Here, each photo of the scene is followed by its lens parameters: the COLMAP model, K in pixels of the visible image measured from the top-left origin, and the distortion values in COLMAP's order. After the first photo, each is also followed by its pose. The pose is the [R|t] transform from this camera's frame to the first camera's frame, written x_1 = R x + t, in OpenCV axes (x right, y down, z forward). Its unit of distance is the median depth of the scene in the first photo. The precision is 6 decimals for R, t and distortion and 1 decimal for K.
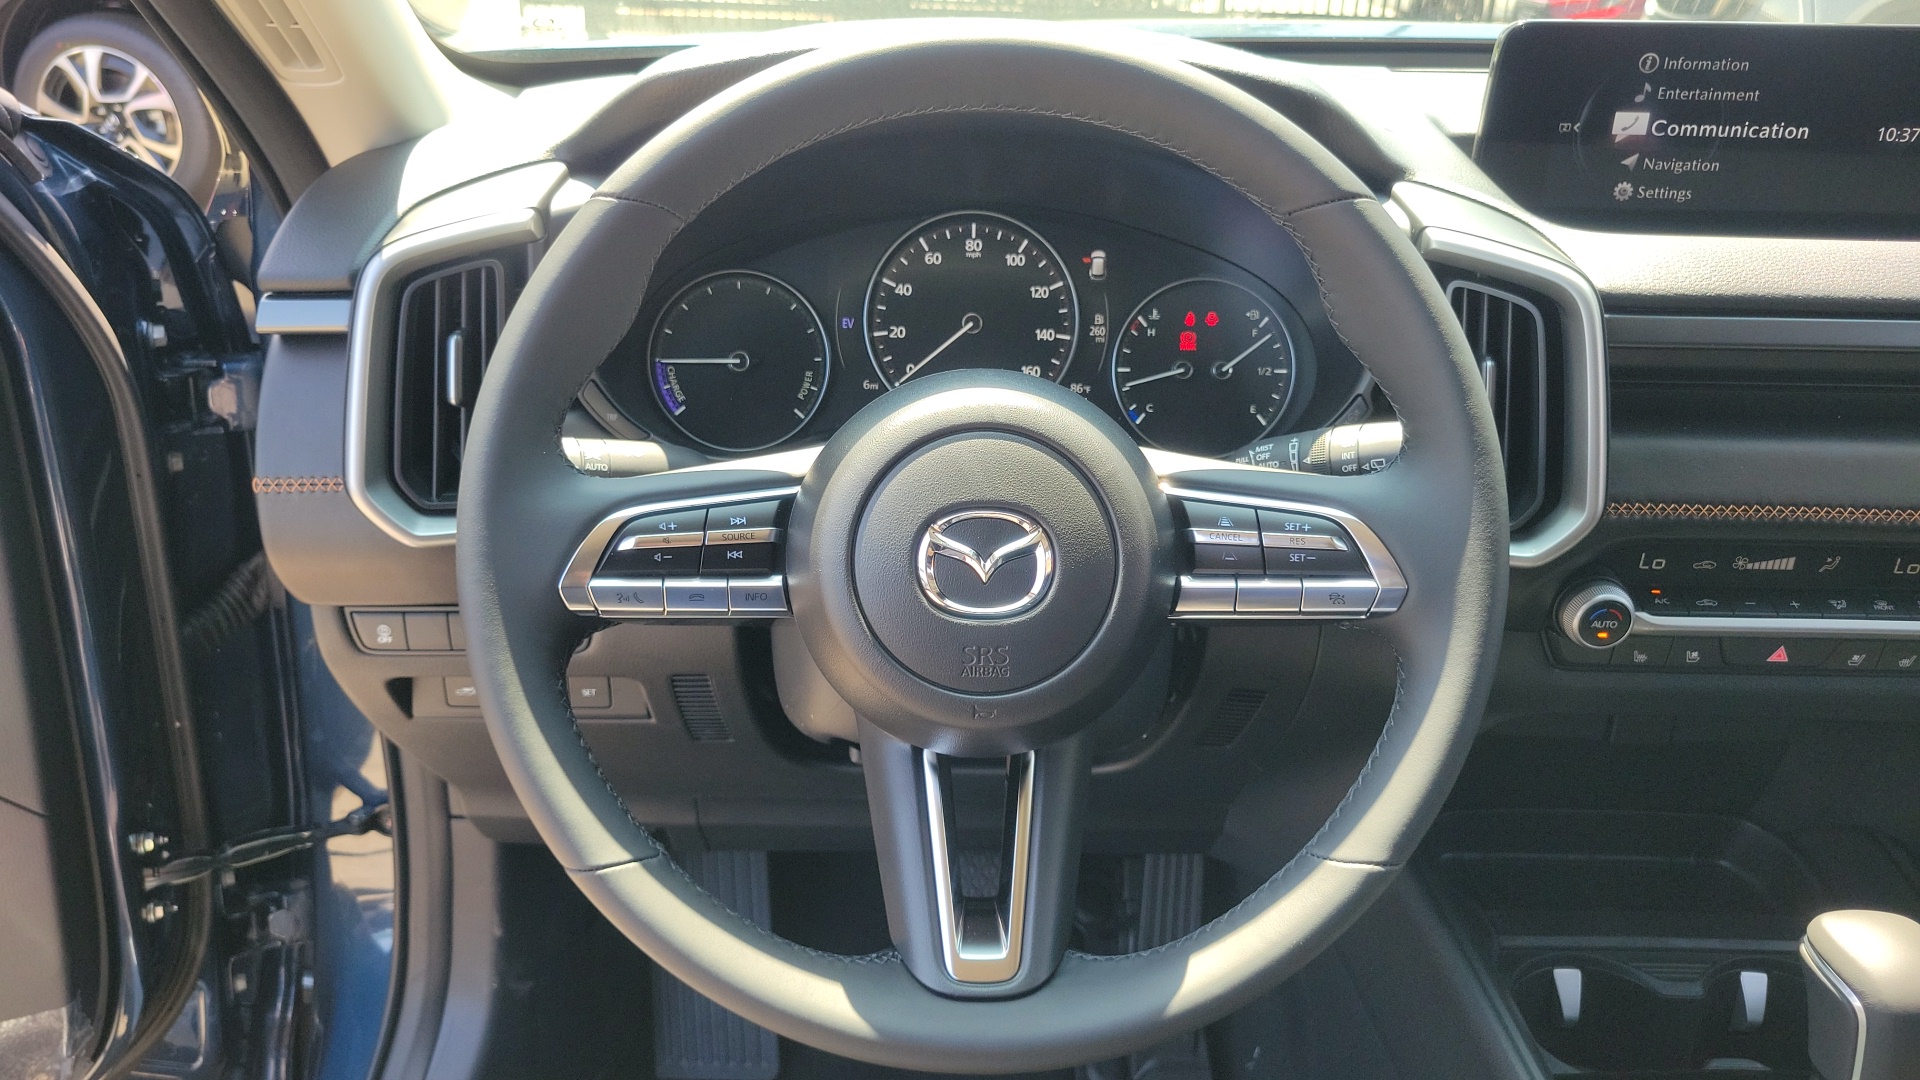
lens RADIAL K [[1474.1, 0, 913.9], [0, 1474.1, 536.9], [0, 0, 1]] dist [0.029133, -0.014728]
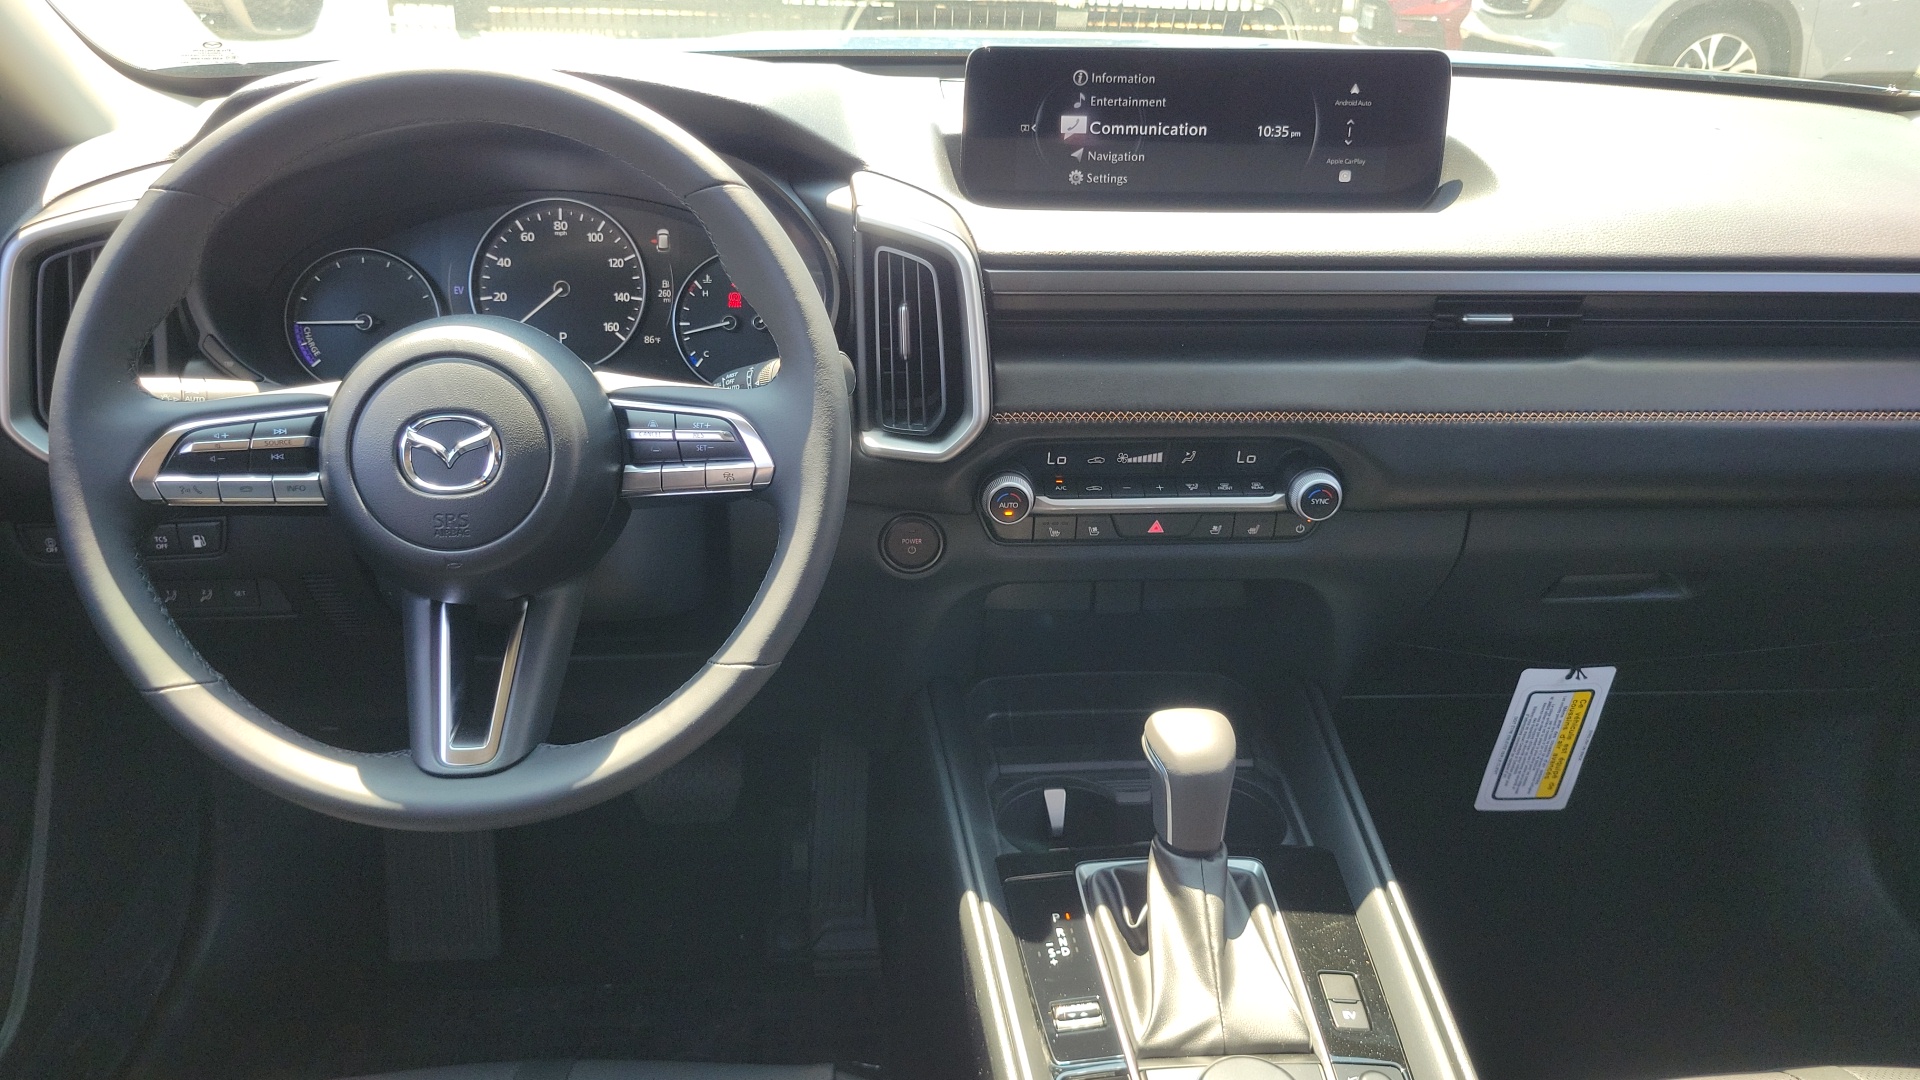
lens RADIAL K [[1474.1, 0, 936.6], [0, 1474.1, 522.9], [0, 0, 1]] dist [0.029133, -0.014728]
pose [[0.997432, -0.028906, 0.065527, 0.300189], [0.029183, 0.999569, -0.003264, 0.073555], [-0.065404, 0.005168, 0.997845, -0.292638]]
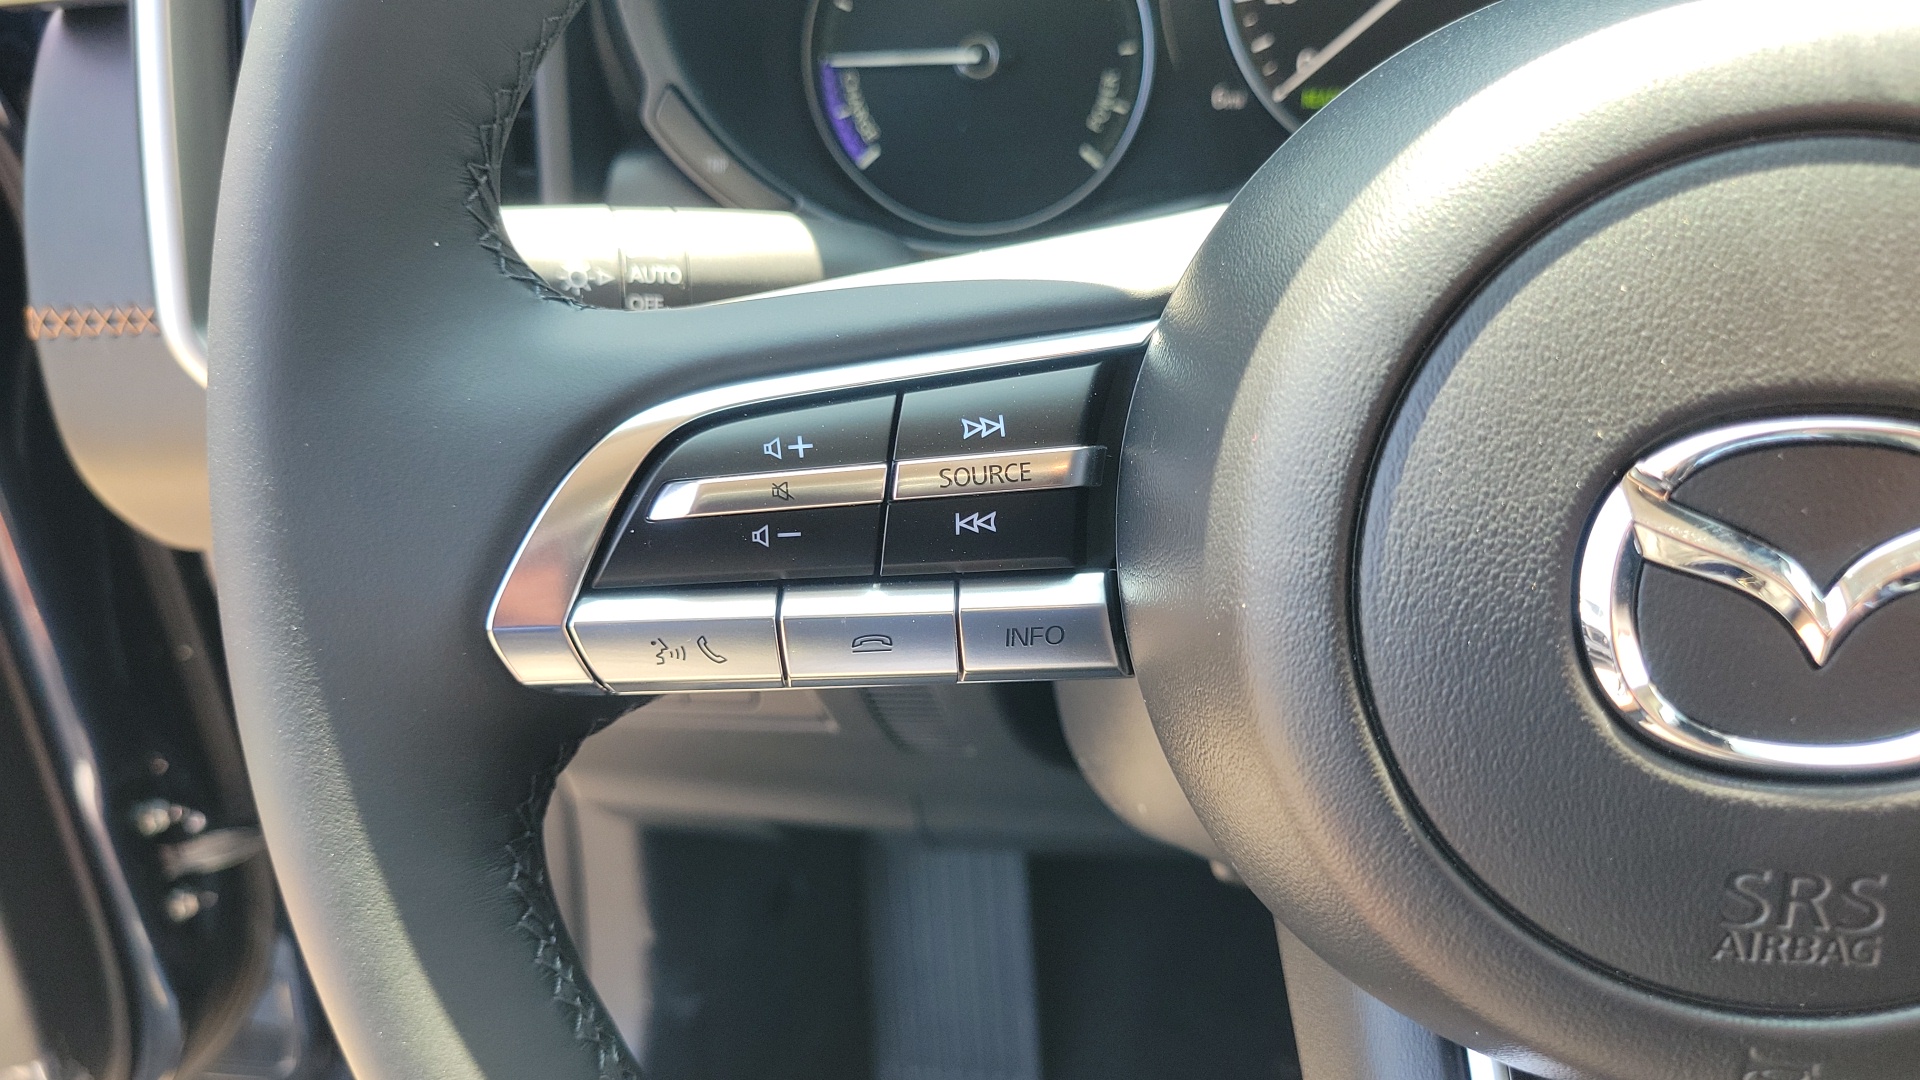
lens RADIAL K [[1474.1, 0, 951.2], [0, 1474.1, 540.0], [0, 0, 1]] dist [0.029133, -0.014728]
pose [[0.990693, 0.004370, -0.136045, -0.061382], [0.015282, 0.989594, 0.143072, -0.027568], [0.135255, -0.143819, 0.980317, 0.505764]]
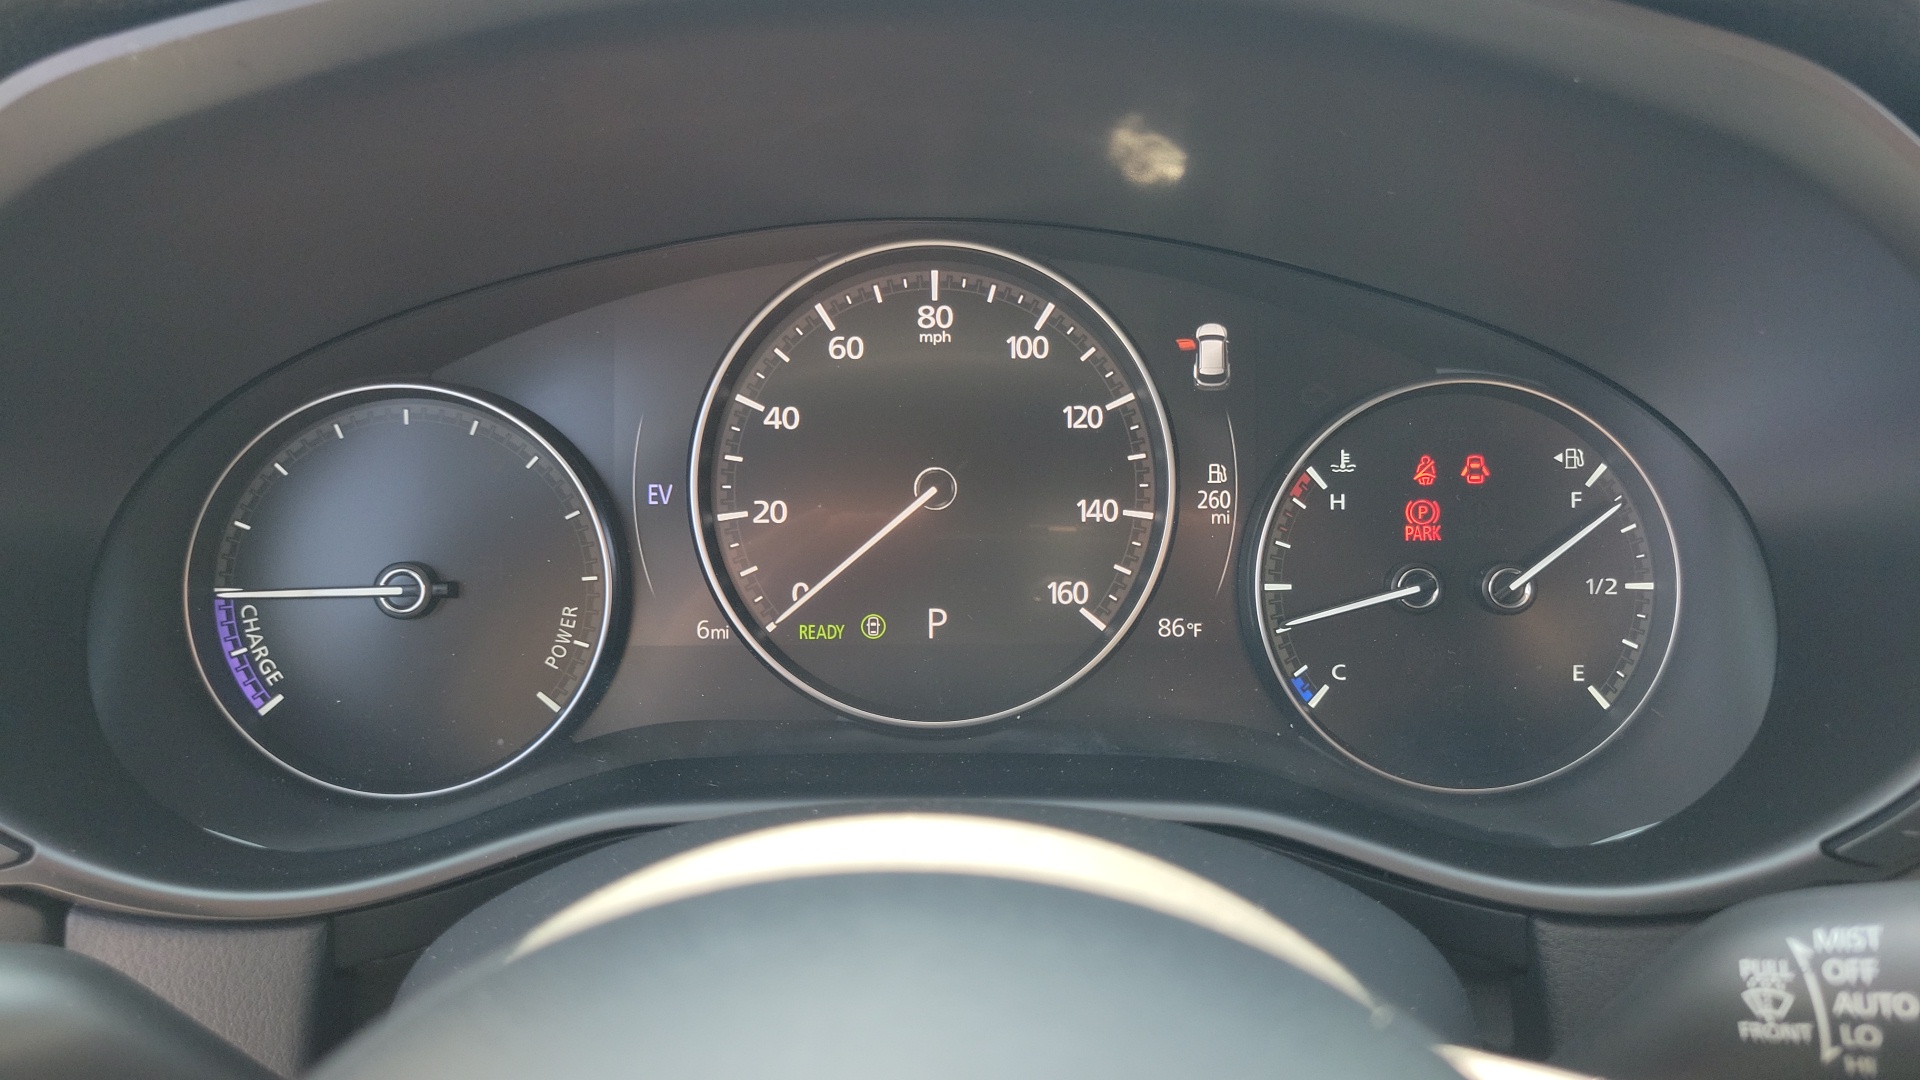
lens RADIAL K [[1474.1, 0, 904.9], [0, 1474.1, 545.0], [0, 0, 1]] dist [0.029133, -0.014728]
pose [[0.999741, -0.020114, -0.010671, 0.038919], [0.019646, 0.998913, -0.042265, -0.122181], [0.011510, 0.042044, 0.999049, 0.618125]]
